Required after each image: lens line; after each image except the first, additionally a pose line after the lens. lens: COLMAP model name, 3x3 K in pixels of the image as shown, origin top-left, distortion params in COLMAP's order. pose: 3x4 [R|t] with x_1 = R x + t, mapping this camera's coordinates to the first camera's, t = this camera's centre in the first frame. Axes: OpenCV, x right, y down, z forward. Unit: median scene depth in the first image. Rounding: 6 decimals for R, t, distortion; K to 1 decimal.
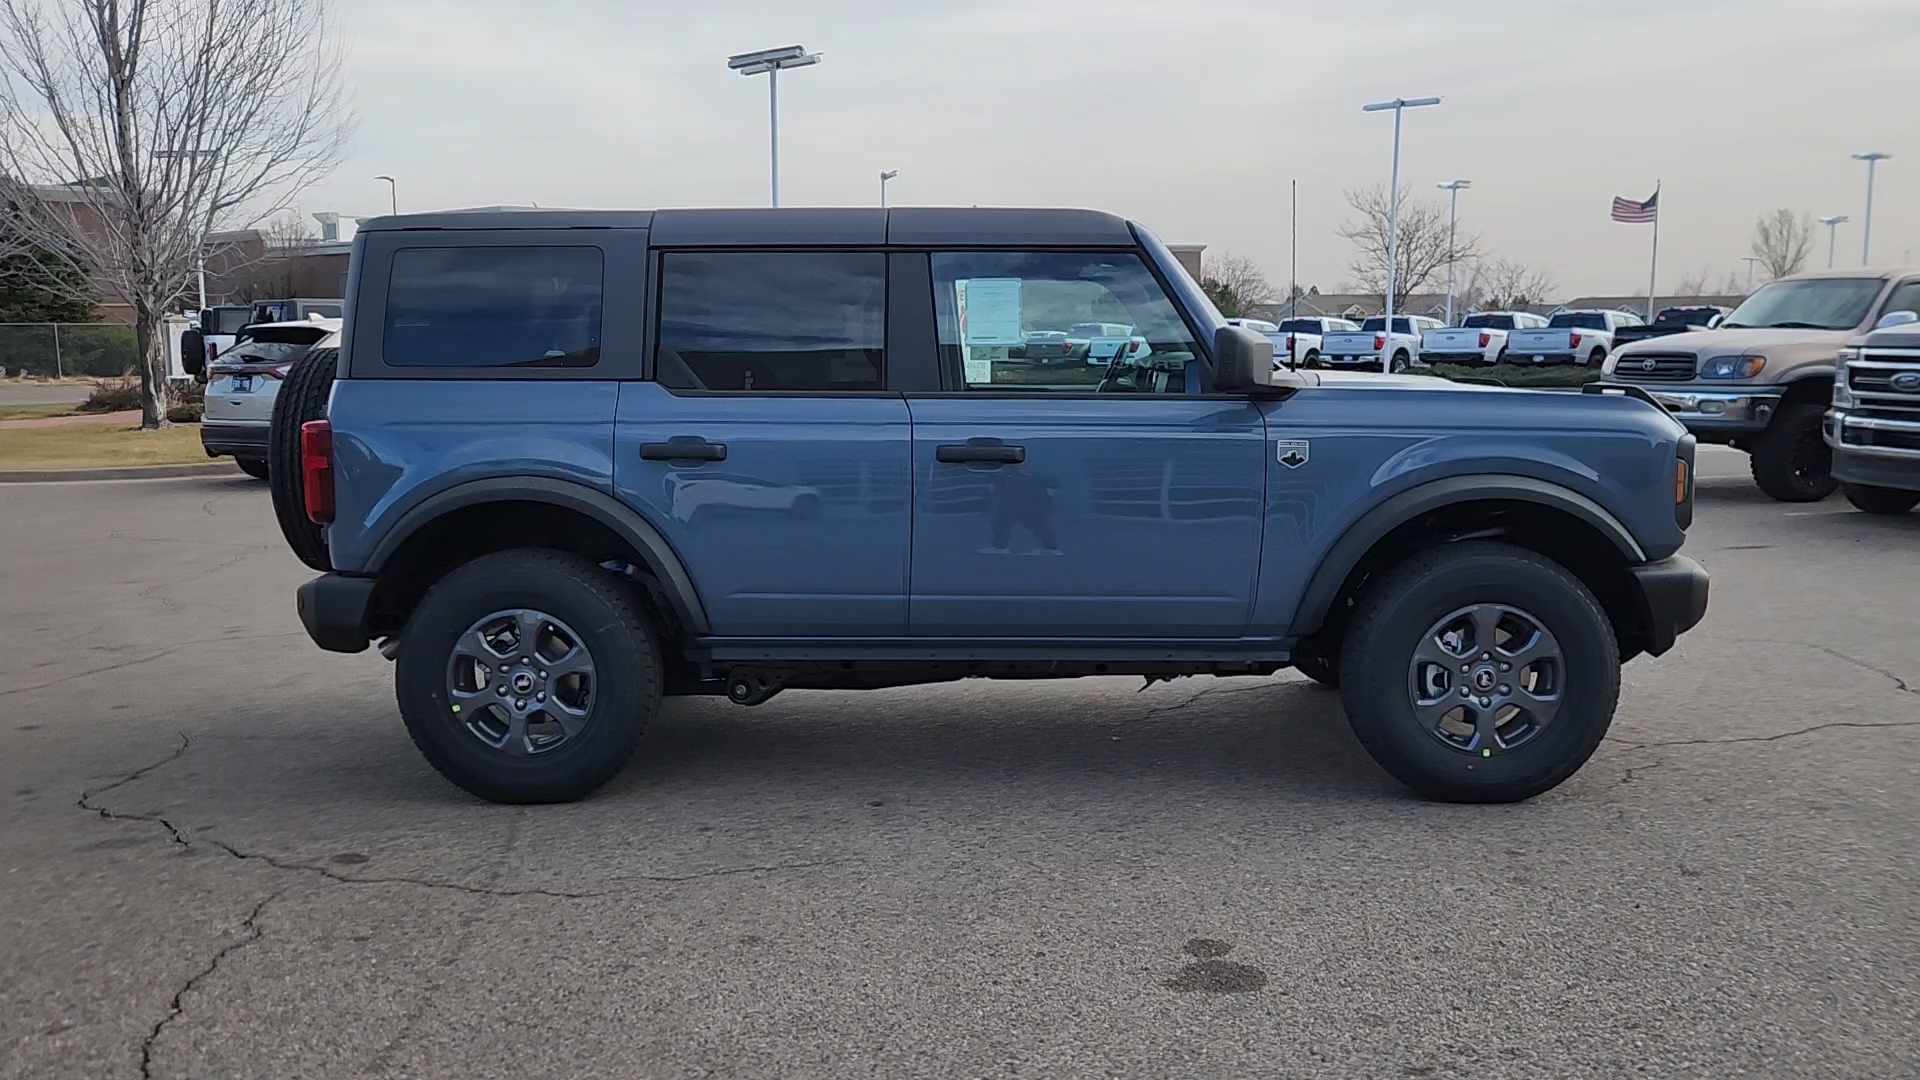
lens RADIAL K [[1624.9, 0, 946.9], [0, 1624.9, 544.2], [0, 0, 1]] dist [0.029193, -0.005273]
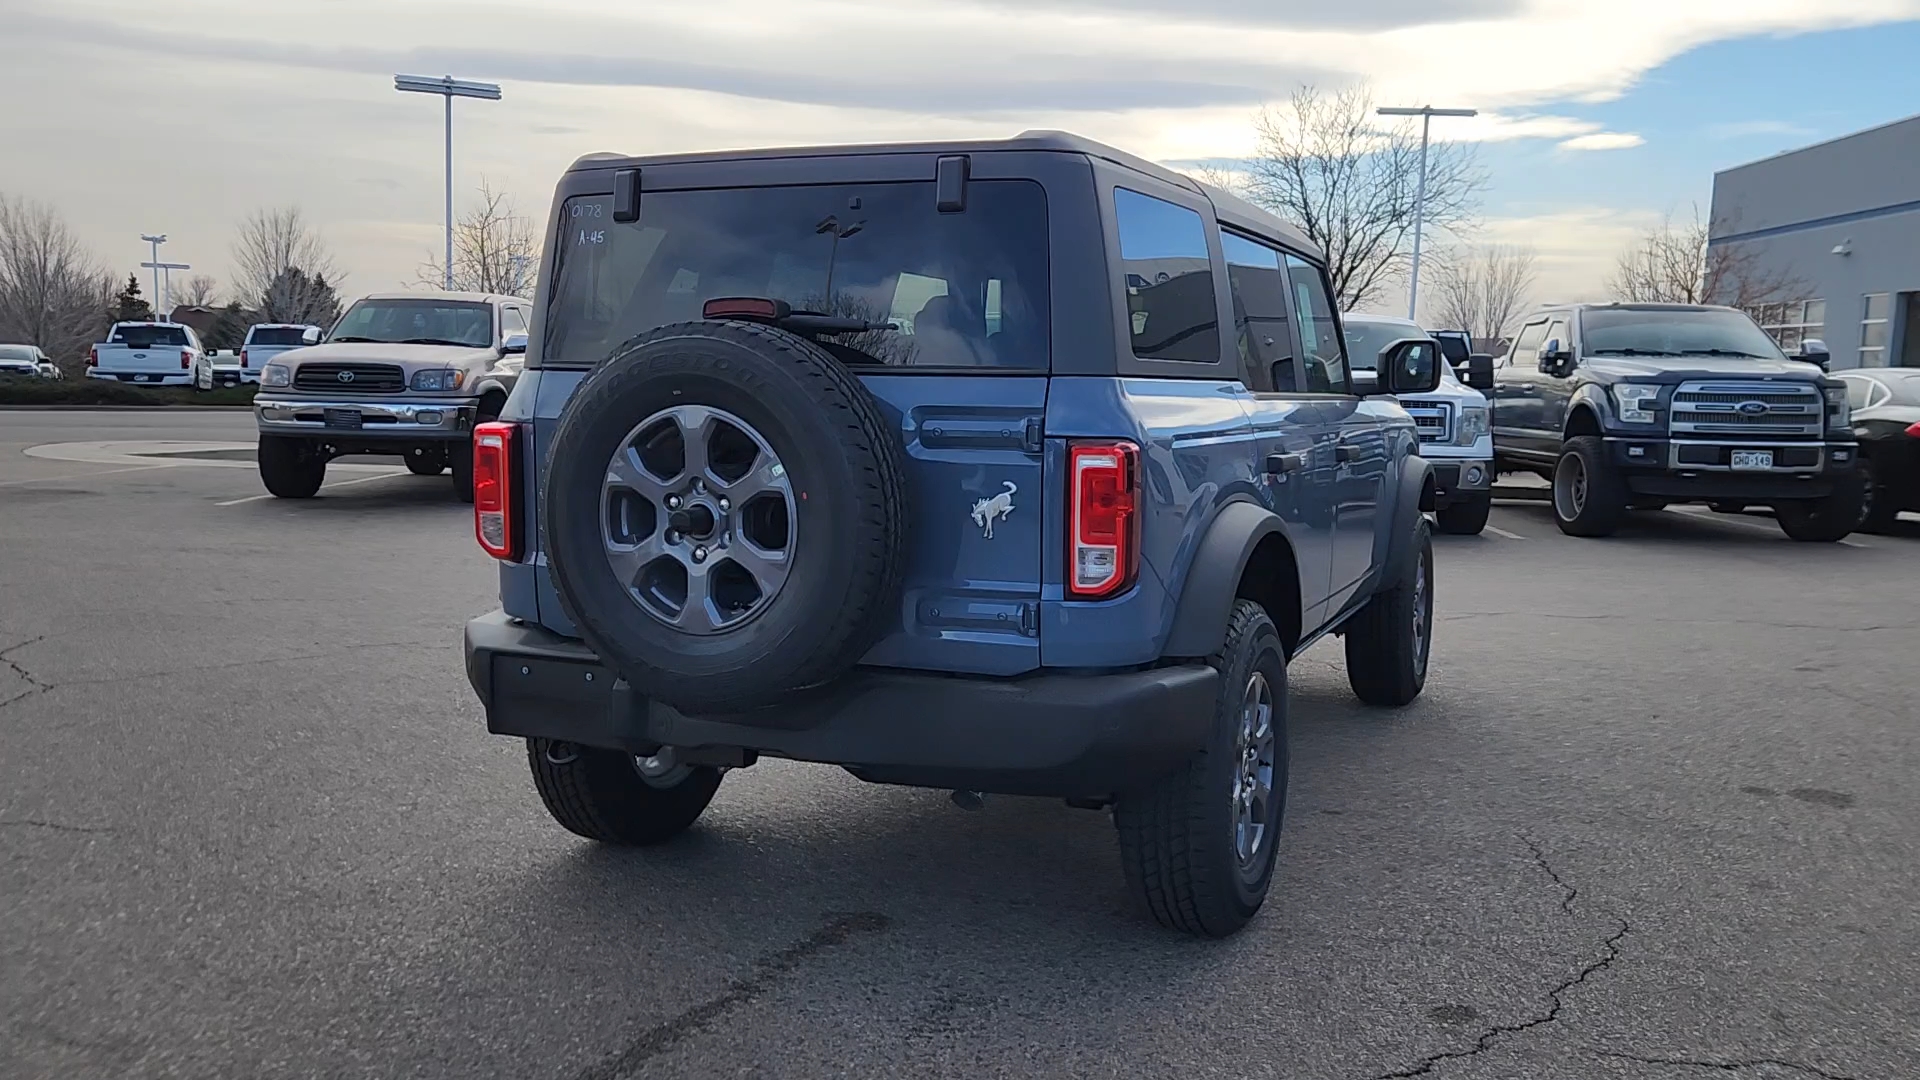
lens RADIAL K [[1624.9, 0, 955.8], [0, 1624.9, 537.0], [0, 0, 1]] dist [0.029193, -0.005273]
pose [[0.352330, -0.081054, 0.932359, -1.023763], [0.094802, 0.994209, 0.050606, -0.076721], [-0.931062, 0.070560, 0.357973, 0.842852]]
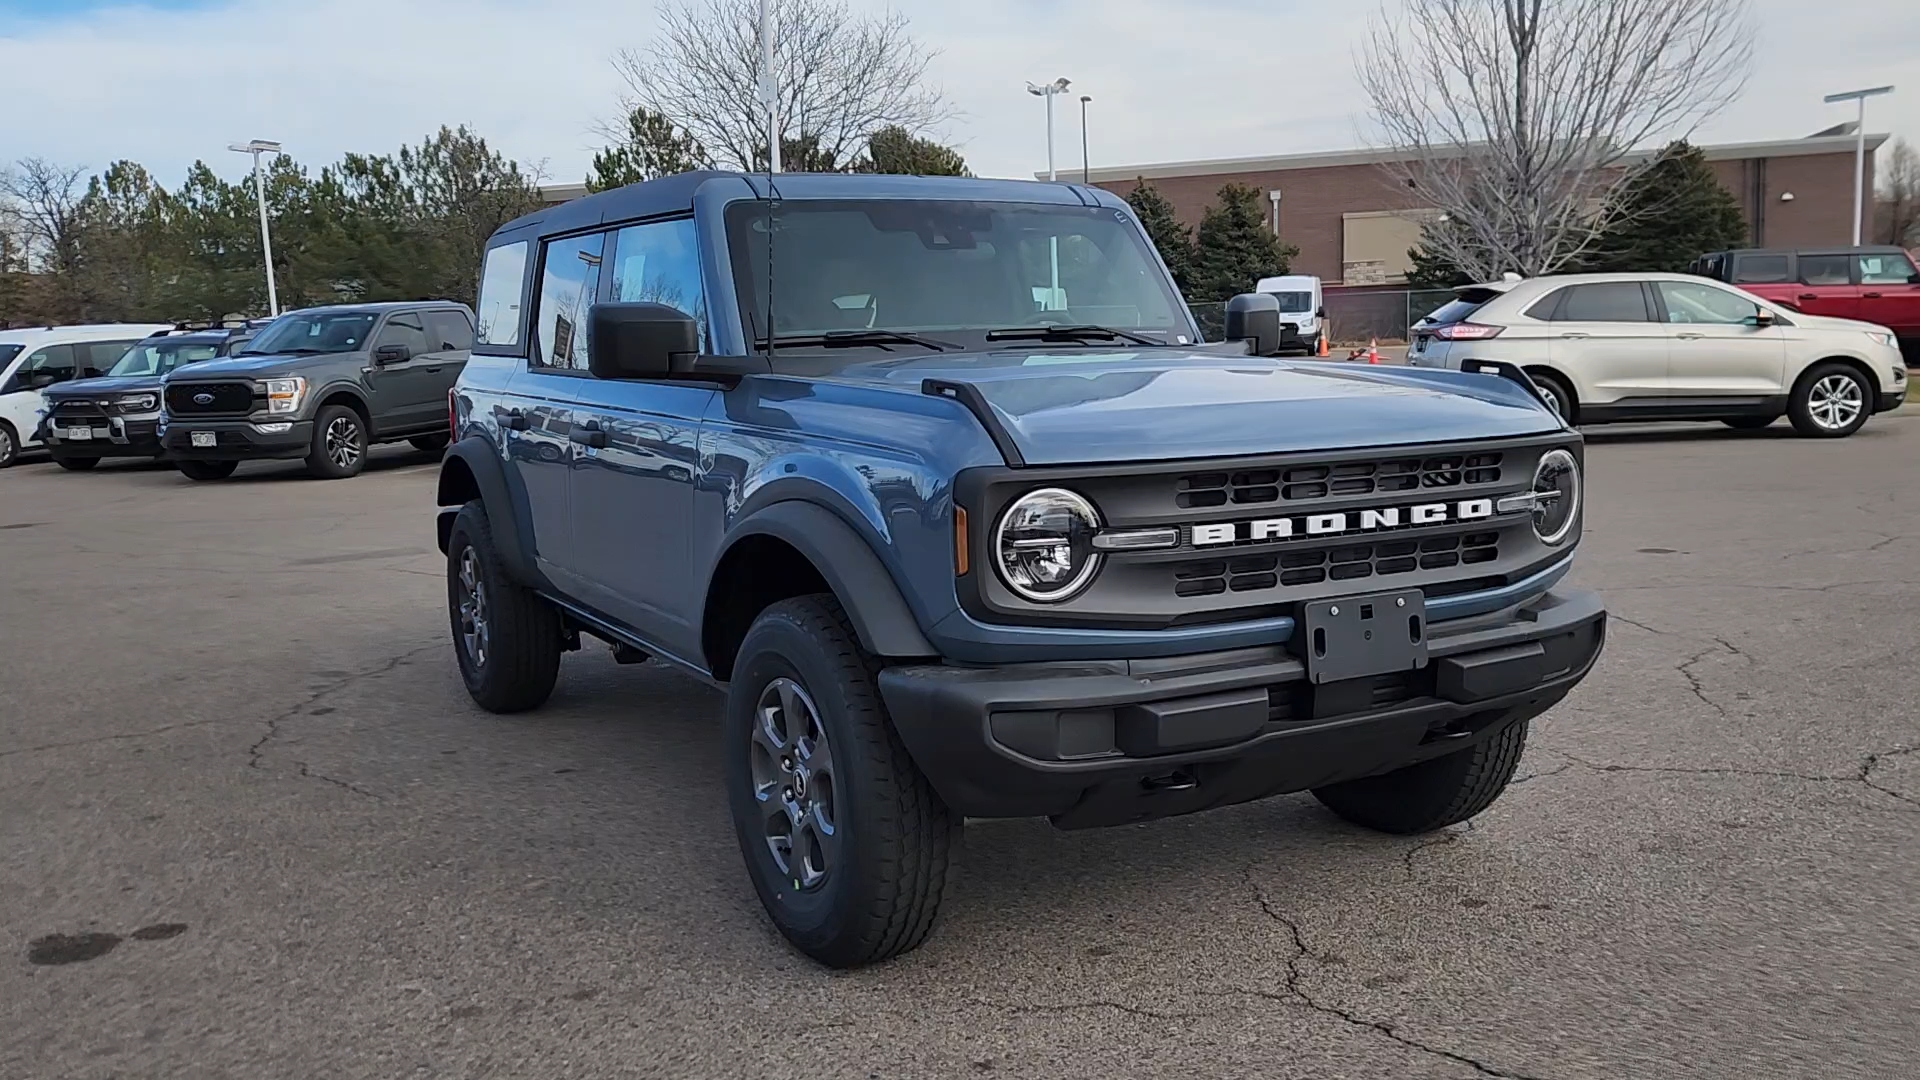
lens RADIAL K [[1624.9, 0, 959.7], [0, 1624.9, 542.8], [0, 0, 1]] dist [0.029193, -0.005273]
pose [[0.525648, 0.105661, -0.844115, 0.943105], [-0.081909, 0.993933, 0.073408, -0.080564], [0.846749, 0.030554, 0.531114, 0.657787]]
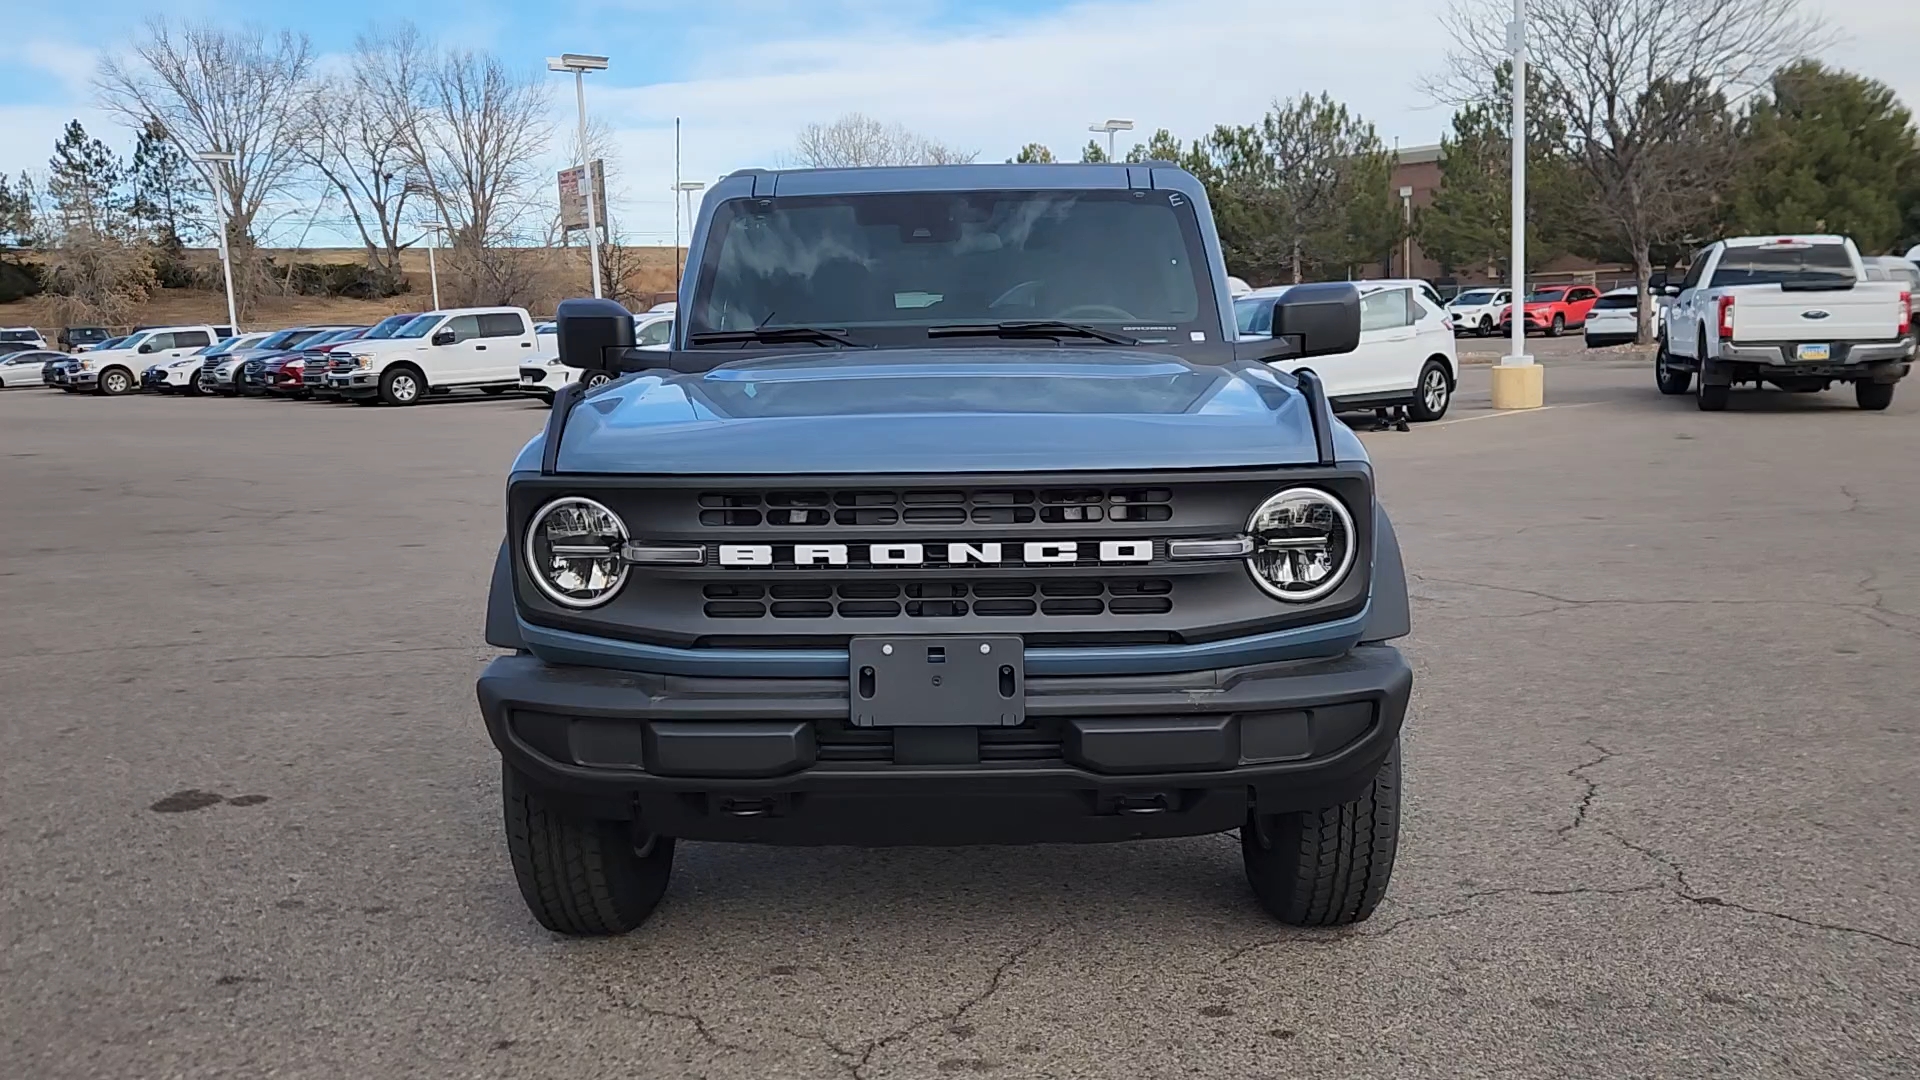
lens RADIAL K [[1624.9, 0, 956.5], [0, 1624.9, 549.6], [0, 0, 1]] dist [0.029193, -0.005273]
pose [[0.010826, 0.151693, -0.988368, 1.055093], [-0.098892, 0.983743, 0.149900, -0.144488], [0.995039, 0.096119, 0.025651, 1.129897]]
